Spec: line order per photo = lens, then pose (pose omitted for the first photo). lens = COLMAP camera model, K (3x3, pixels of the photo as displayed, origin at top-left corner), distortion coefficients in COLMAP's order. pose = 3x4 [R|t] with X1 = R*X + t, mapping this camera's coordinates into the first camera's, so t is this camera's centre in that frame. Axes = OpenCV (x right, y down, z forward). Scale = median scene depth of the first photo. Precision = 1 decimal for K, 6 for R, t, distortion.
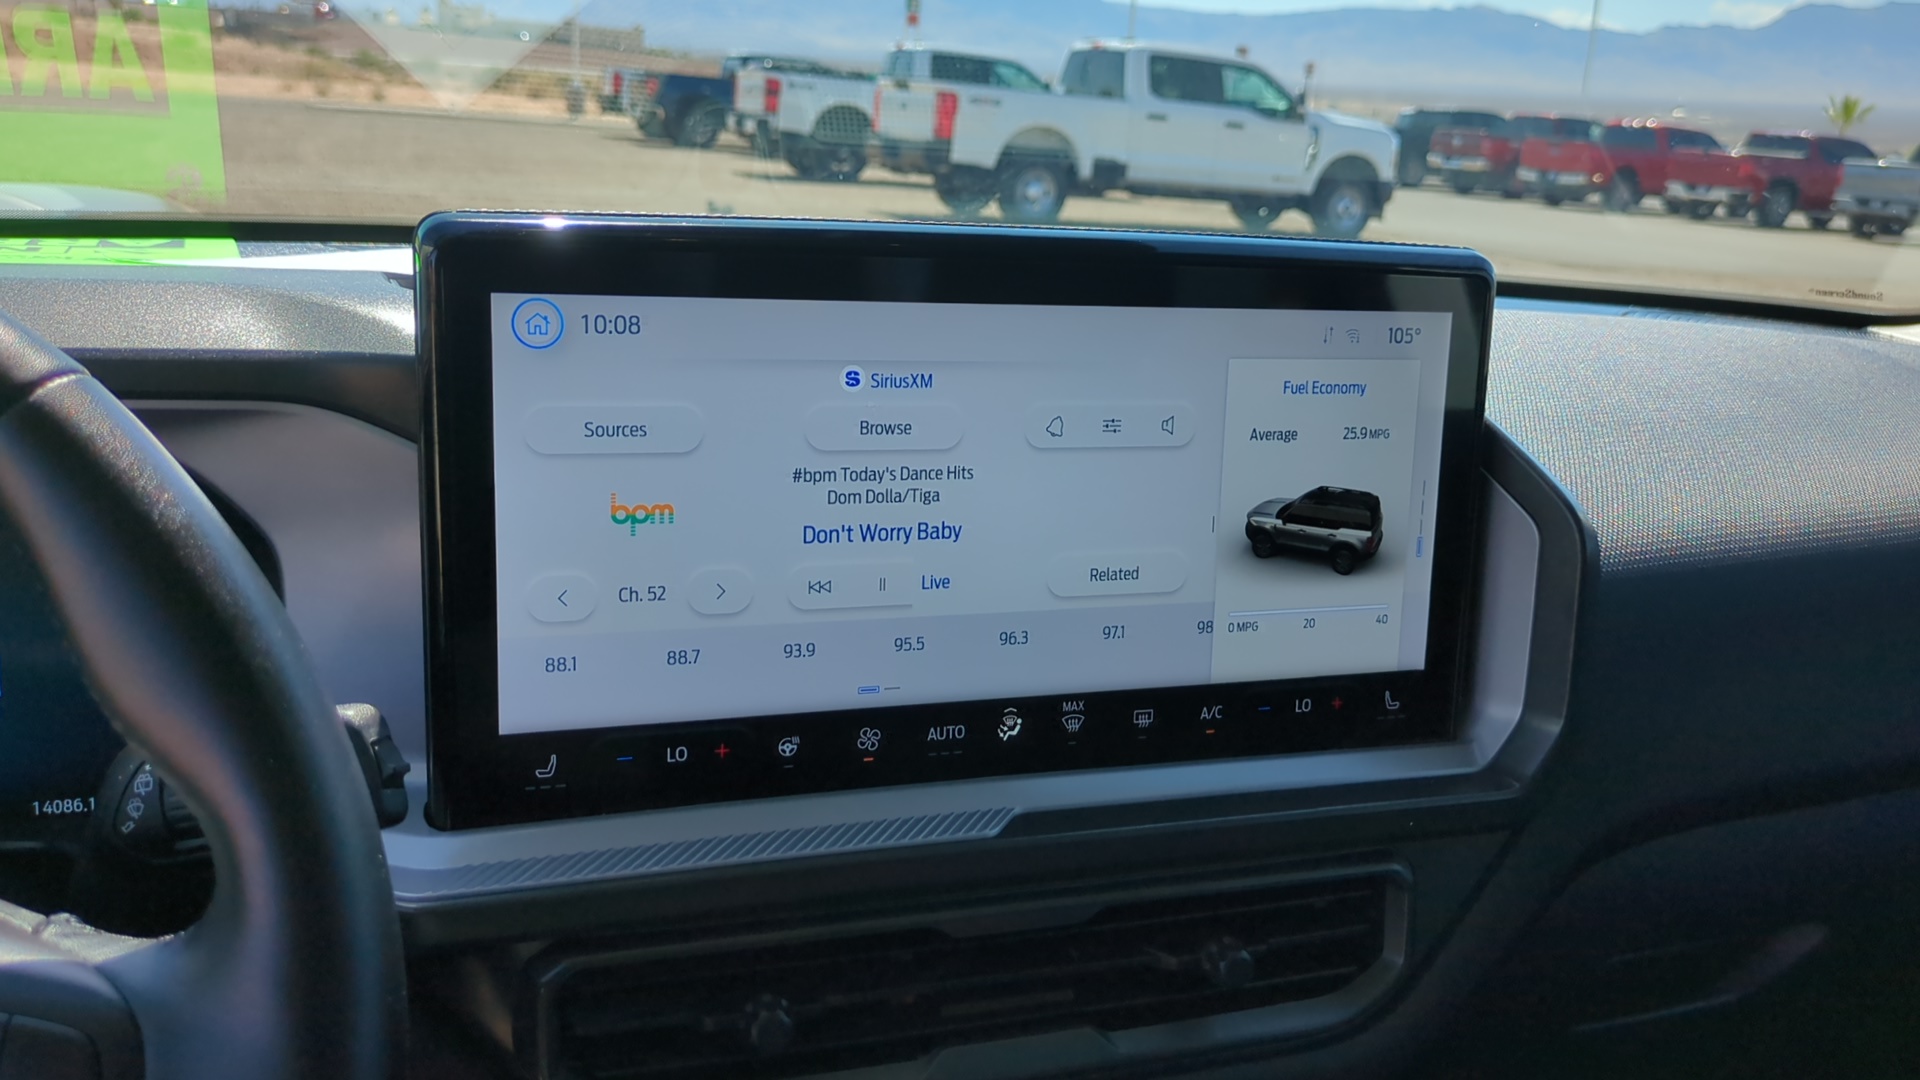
lens RADIAL K [[1639.9, 0, 976.0], [0, 1639.9, 540.1], [0, 0, 1]] dist [0.086210, -0.125935]
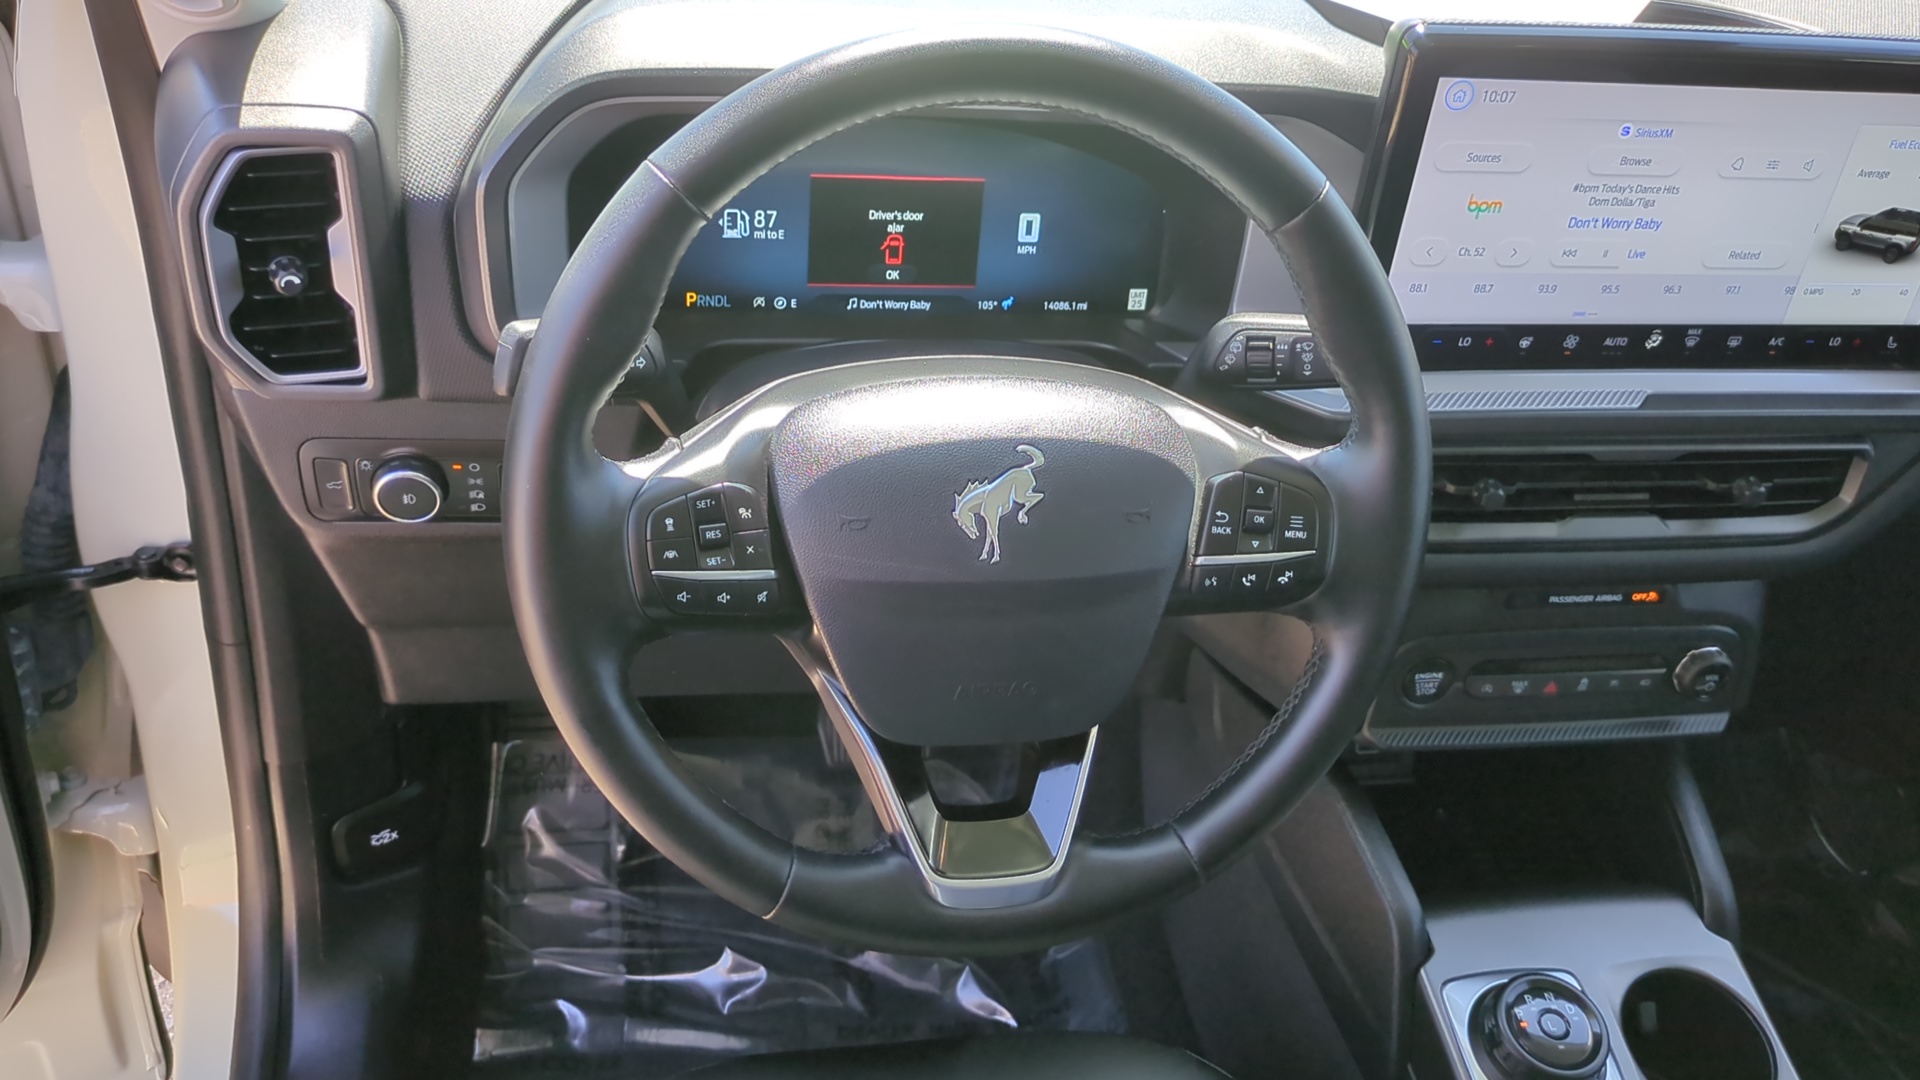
lens RADIAL K [[1639.9, 0, 976.0], [0, 1639.9, 540.1], [0, 0, 1]] dist [0.086210, -0.125935]
pose [[0.983553, 0.144797, -0.107965, -0.427501], [-0.093455, 0.919501, 0.381817, -0.266284], [0.154560, -0.365447, 0.917911, -0.679343]]
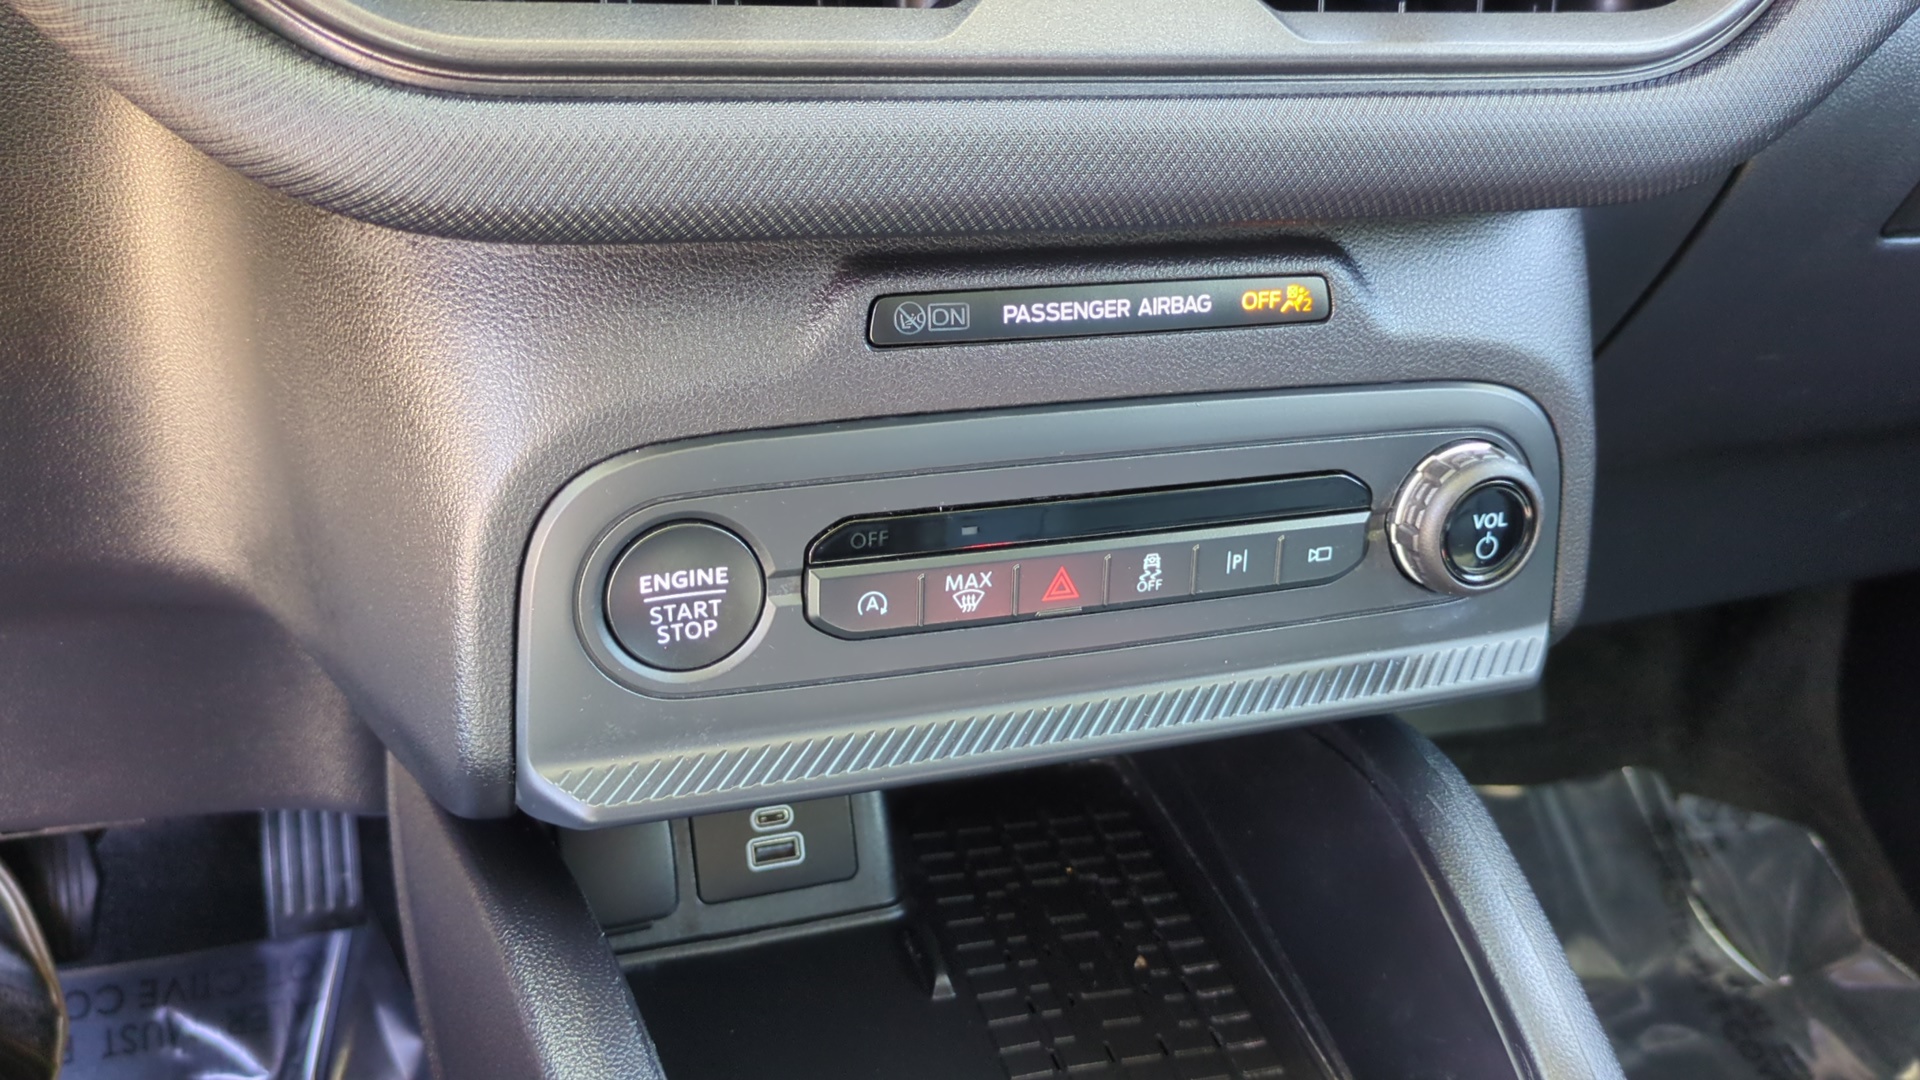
lens RADIAL K [[1639.9, 0, 976.0], [0, 1639.9, 540.1], [0, 0, 1]] dist [0.086210, -0.125935]
pose [[0.999628, 0.026697, -0.005633, -0.015213], [-0.024267, 0.964279, 0.263776, 0.324652], [0.012473, -0.263541, 0.964568, 0.403472]]
